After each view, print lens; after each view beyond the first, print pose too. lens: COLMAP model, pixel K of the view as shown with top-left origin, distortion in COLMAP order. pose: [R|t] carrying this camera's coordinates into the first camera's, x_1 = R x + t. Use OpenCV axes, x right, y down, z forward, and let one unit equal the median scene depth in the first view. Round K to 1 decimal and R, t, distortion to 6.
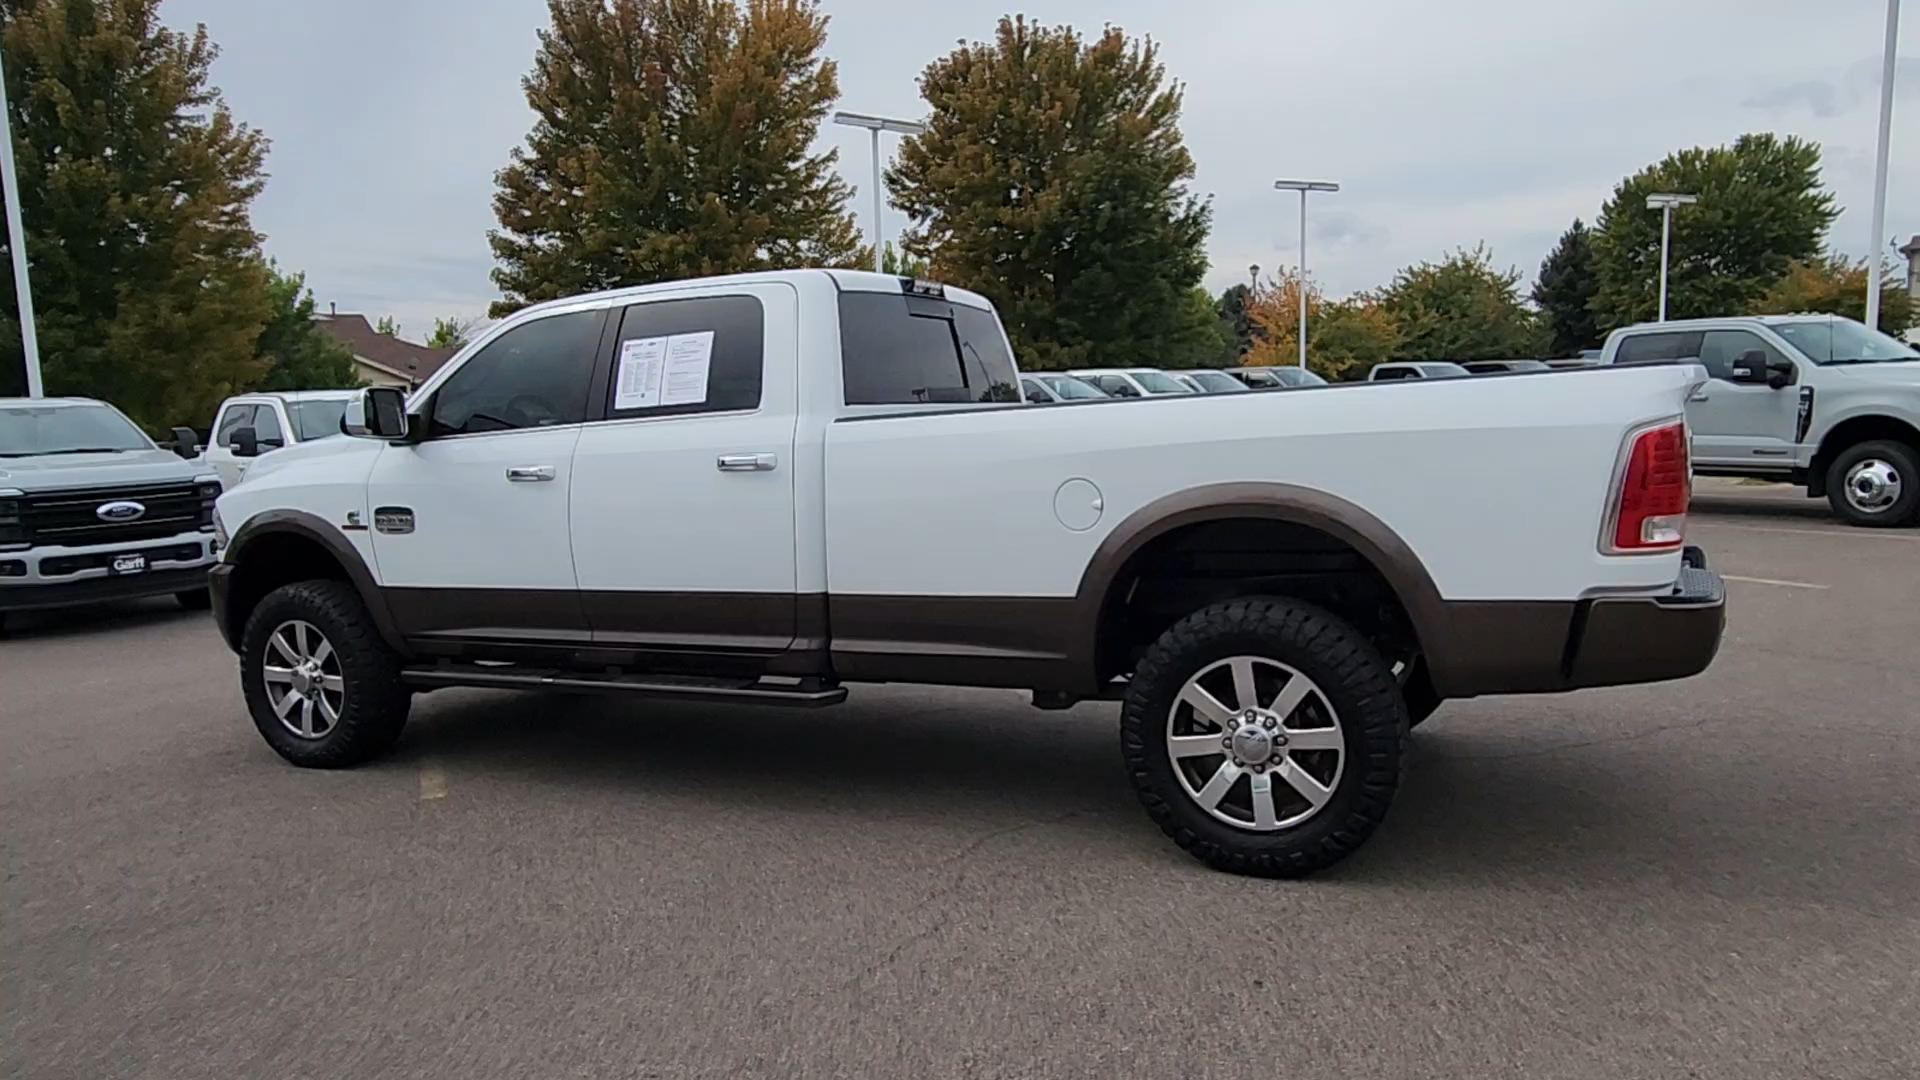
lens RADIAL K [[1296.4, 0, 948.6], [0, 1296.4, 542.7], [0, 0, 1]] dist [0.001662, 0.013208]
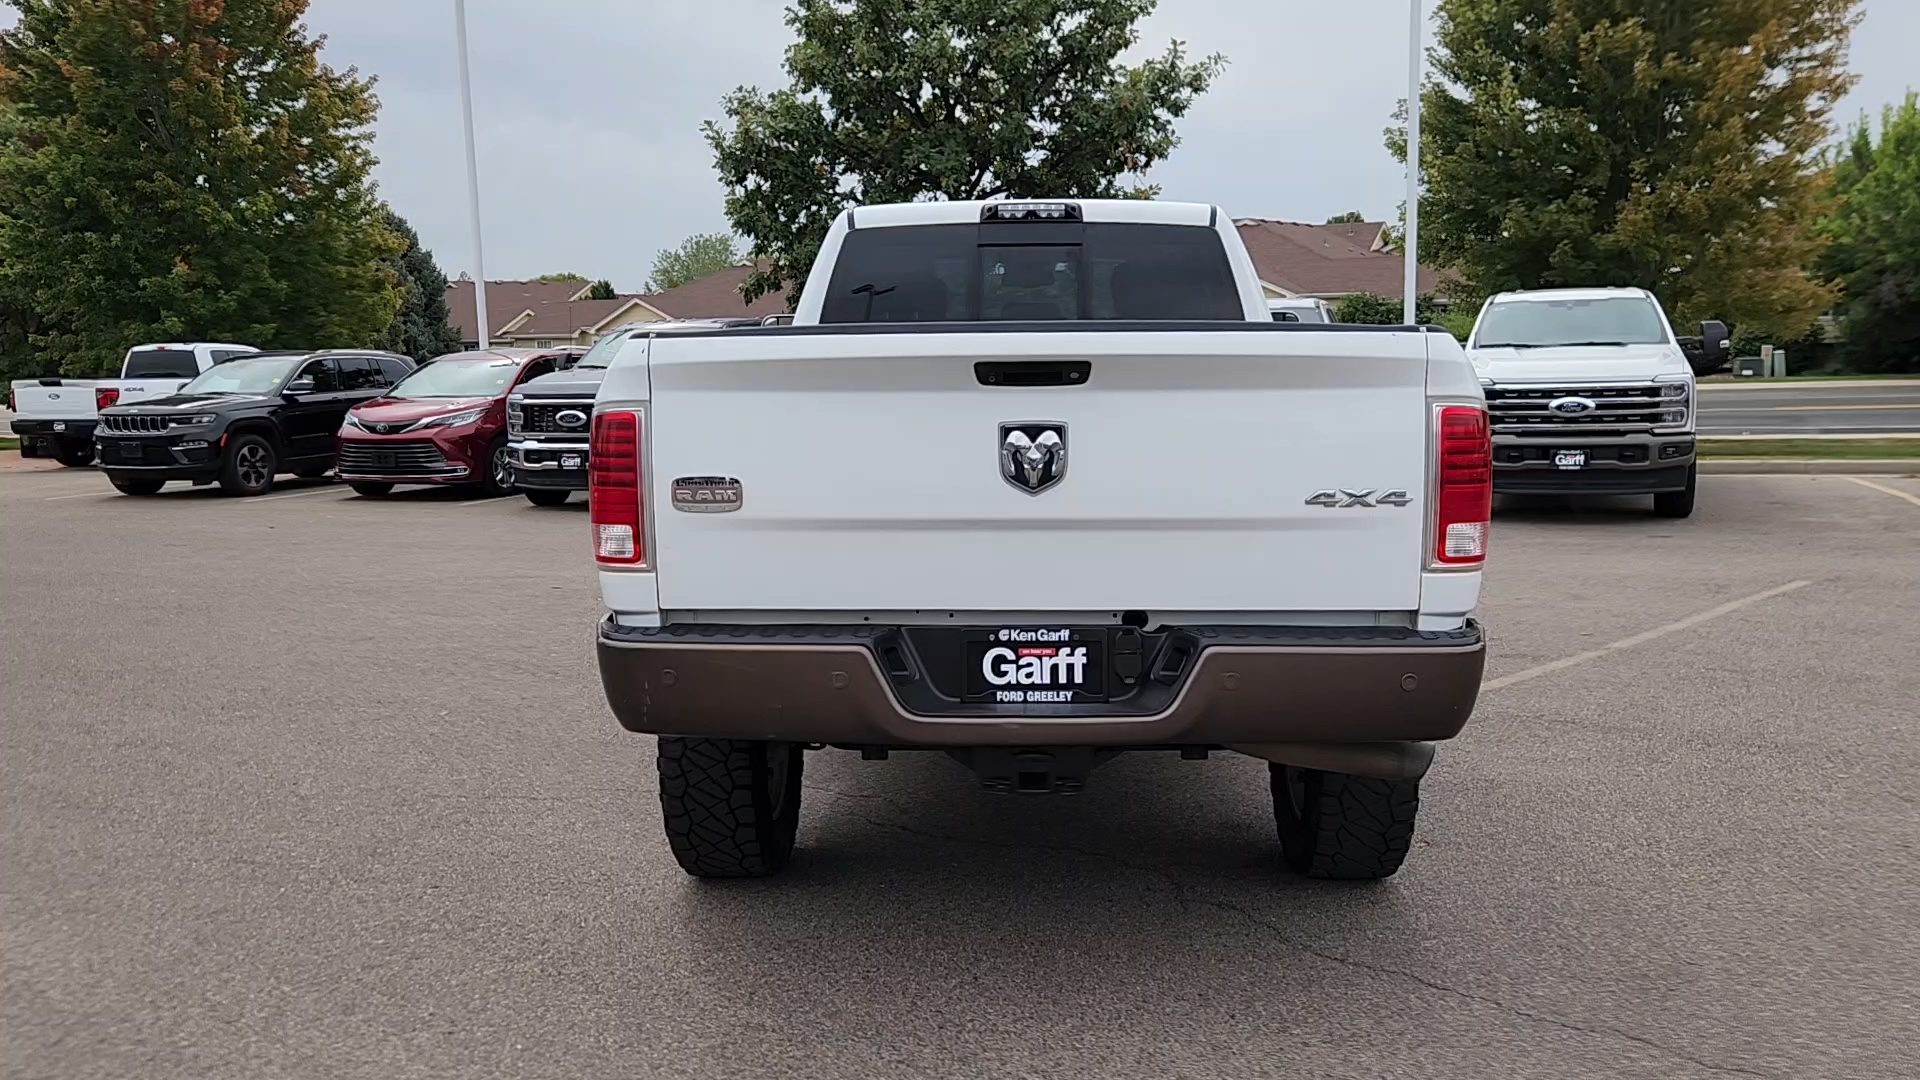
lens RADIAL K [[1622.6, 0, 947.9], [0, 1622.6, 554.9], [0, 0, 1]] dist [0.038706, -0.033492]
pose [[0.404318, 0.150873, -0.902089, 0.456021], [-0.097085, 0.987808, 0.121696, -0.042930], [0.909451, 0.038376, 0.414036, 0.226547]]
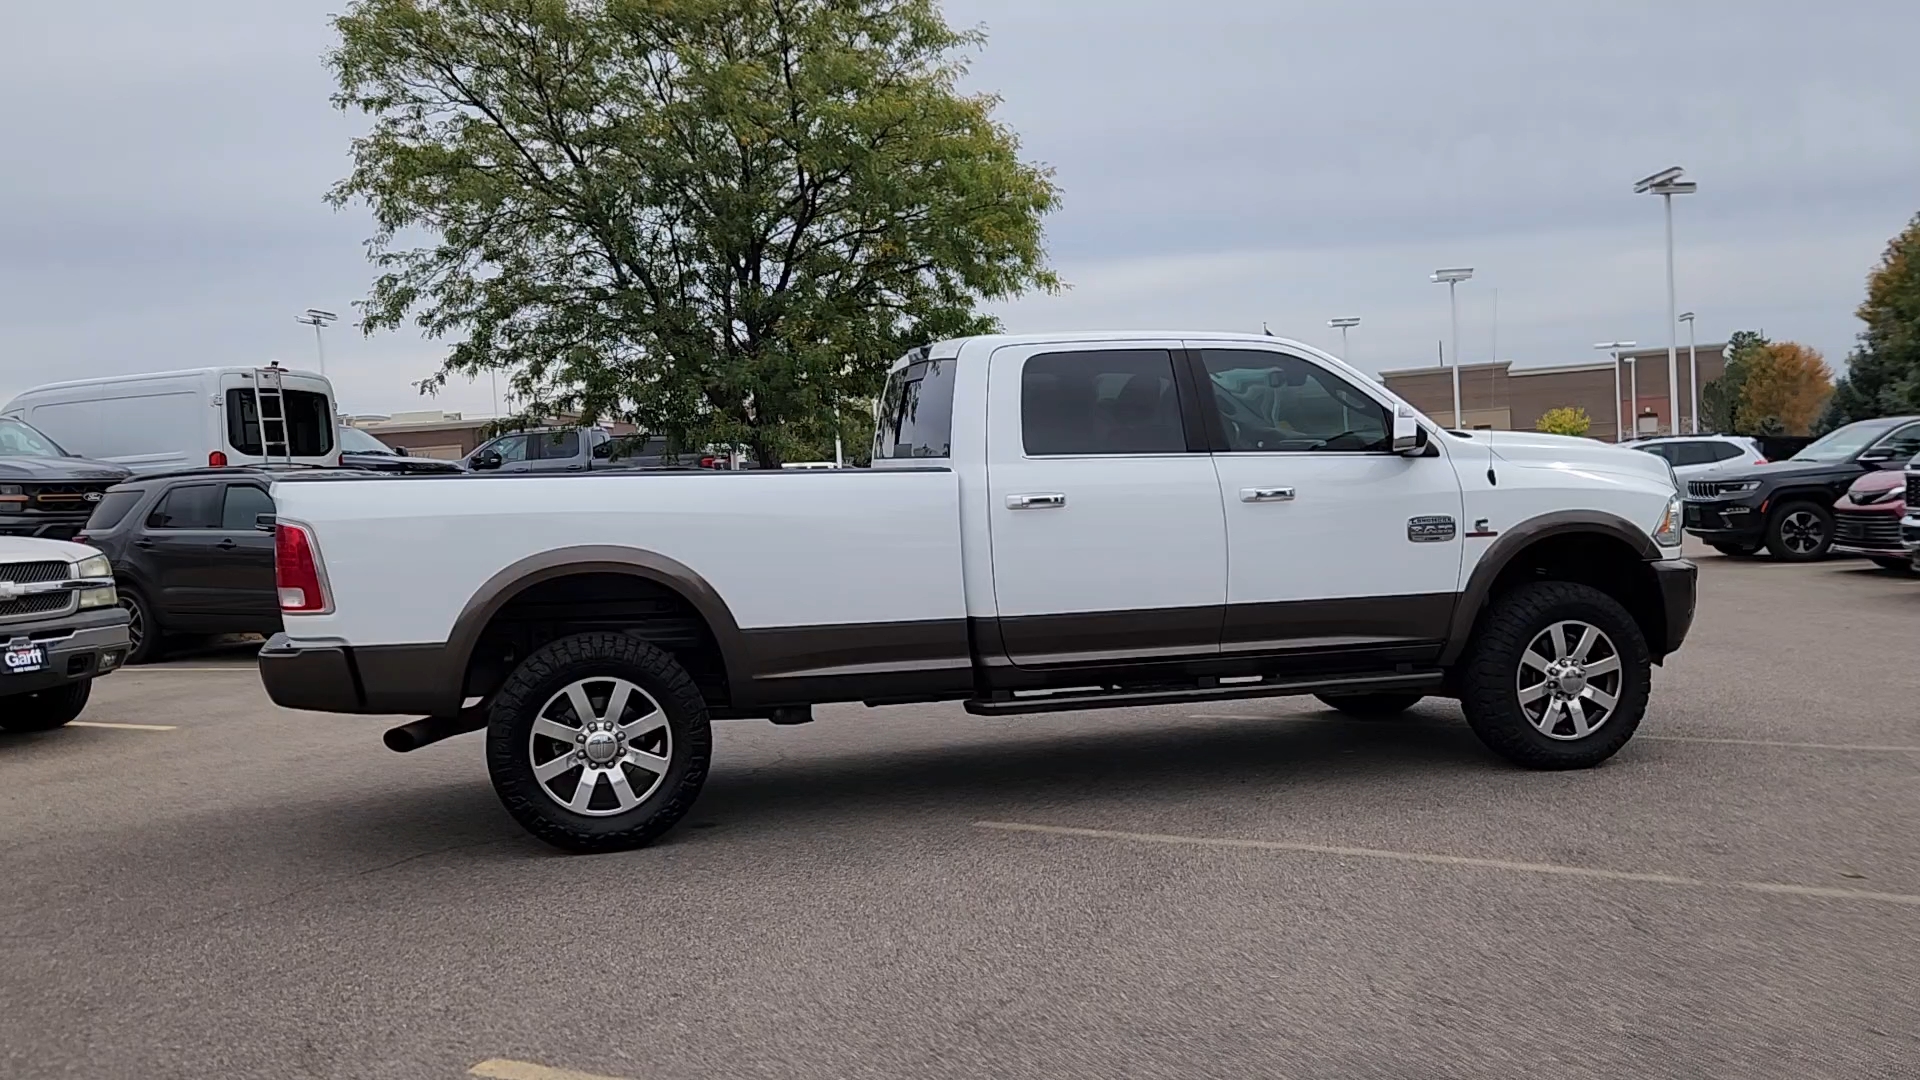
lens RADIAL K [[1622.6, 0, 946.8], [0, 1622.6, 554.5], [0, 0, 1]] dist [0.038706, -0.033492]
pose [[-0.753569, 0.109932, -0.648112, 0.408690], [0.006715, 0.987154, 0.159633, -0.114068], [0.657334, 0.115942, -0.744627, 0.951863]]
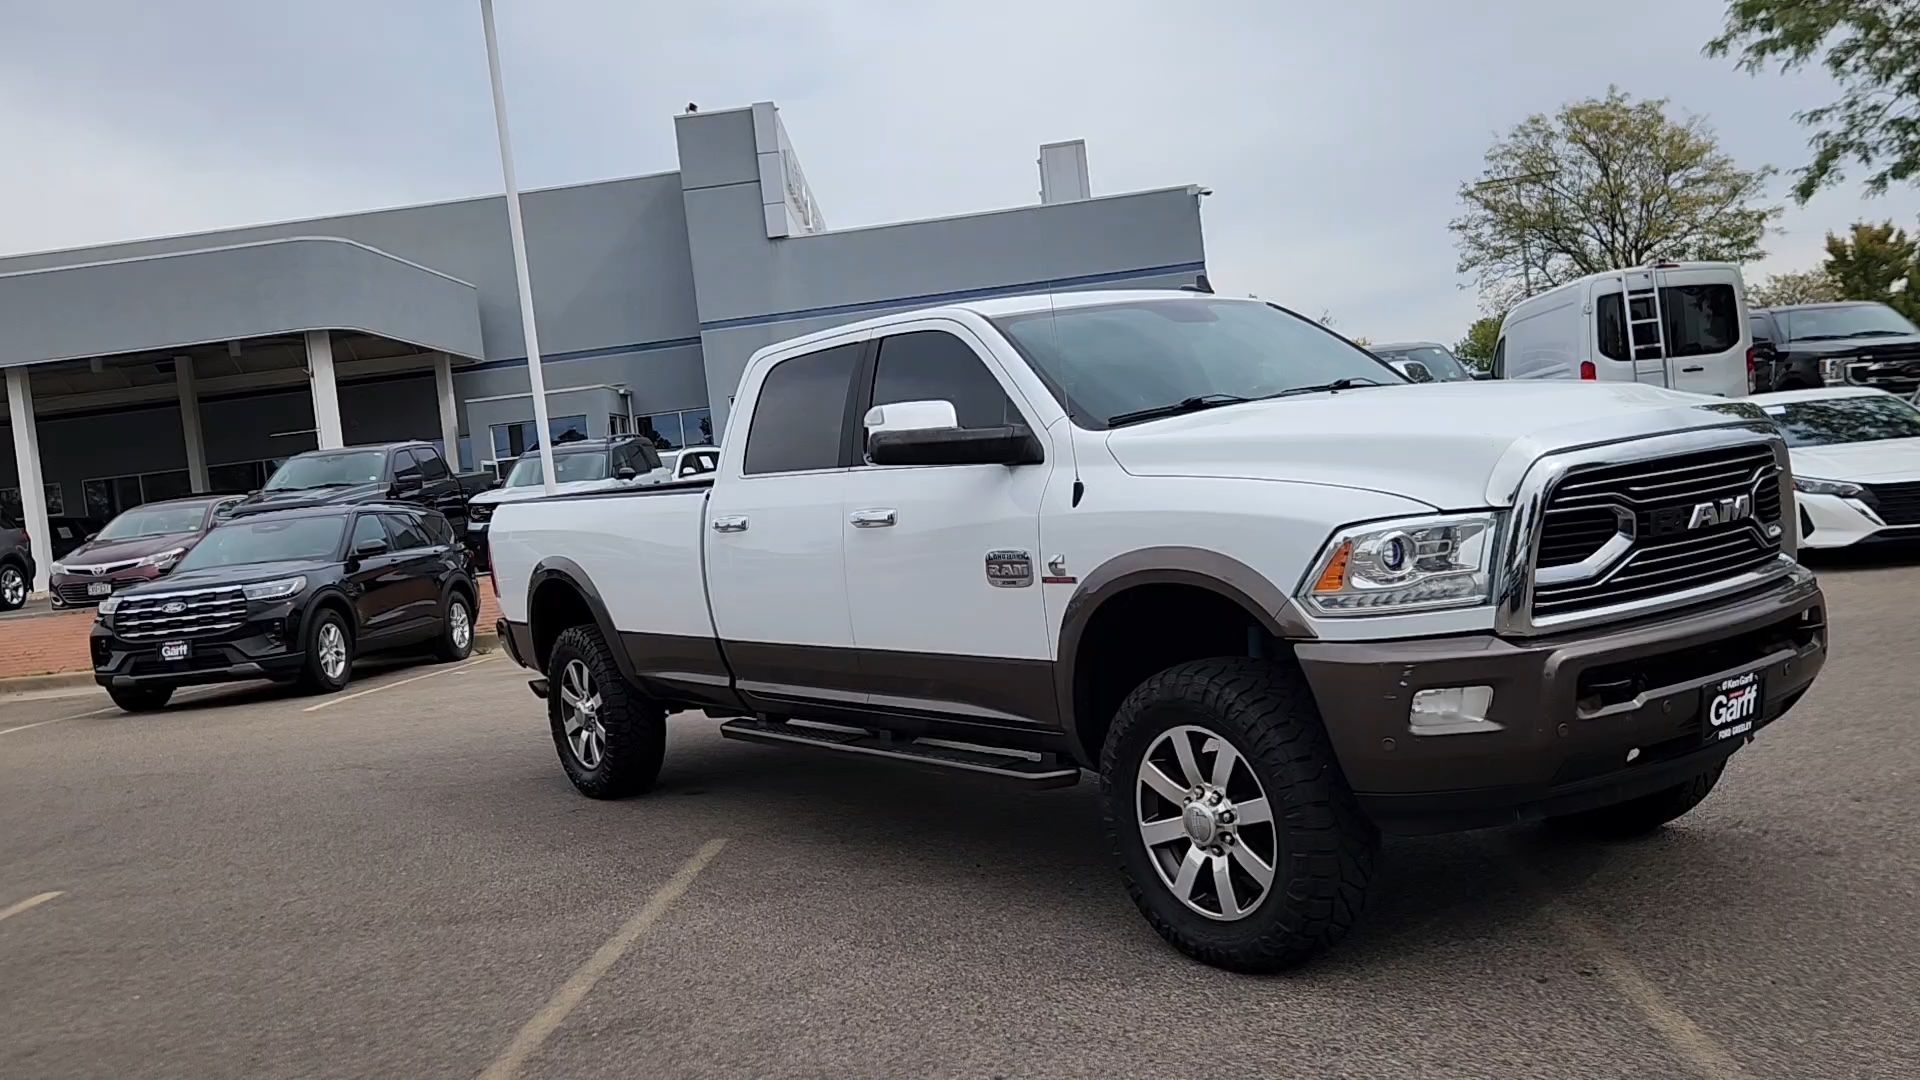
lens RADIAL K [[1622.6, 0, 947.8], [0, 1622.6, 556.7], [0, 0, 1]] dist [0.038706, -0.033492]
pose [[-0.875189, 0.111493, 0.470758, -0.307710], [0.187915, 0.975019, 0.118434, -0.081843], [-0.445793, 0.192115, -0.874277, 0.995719]]
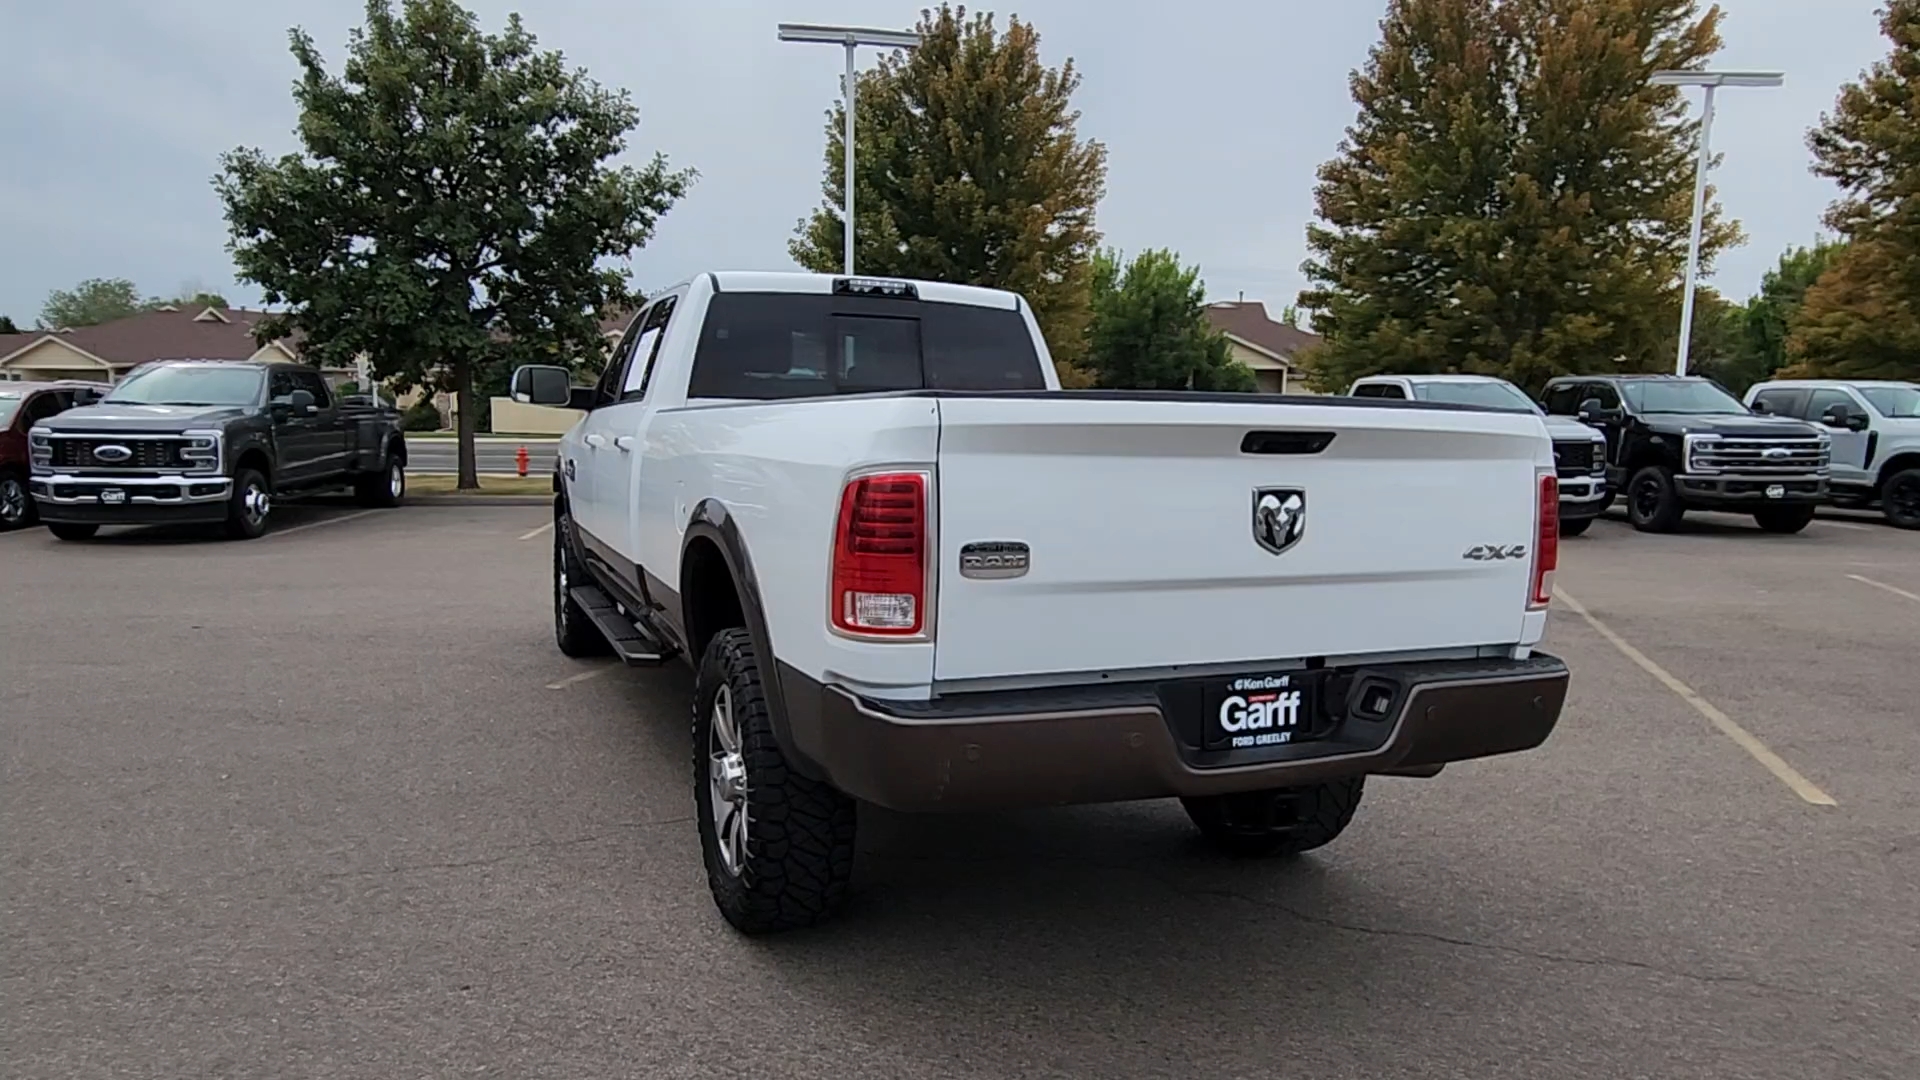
lens RADIAL K [[1255.8, 0, 953.9], [0, 1255.8, 547.4], [0, 0, 1]] dist [0.009694, 0.002219]
pose [[0.758359, 0.129025, -0.638939, 0.308965], [-0.117055, 0.991236, 0.061234, -0.028821], [0.641240, 0.028354, 0.766816, 0.135354]]
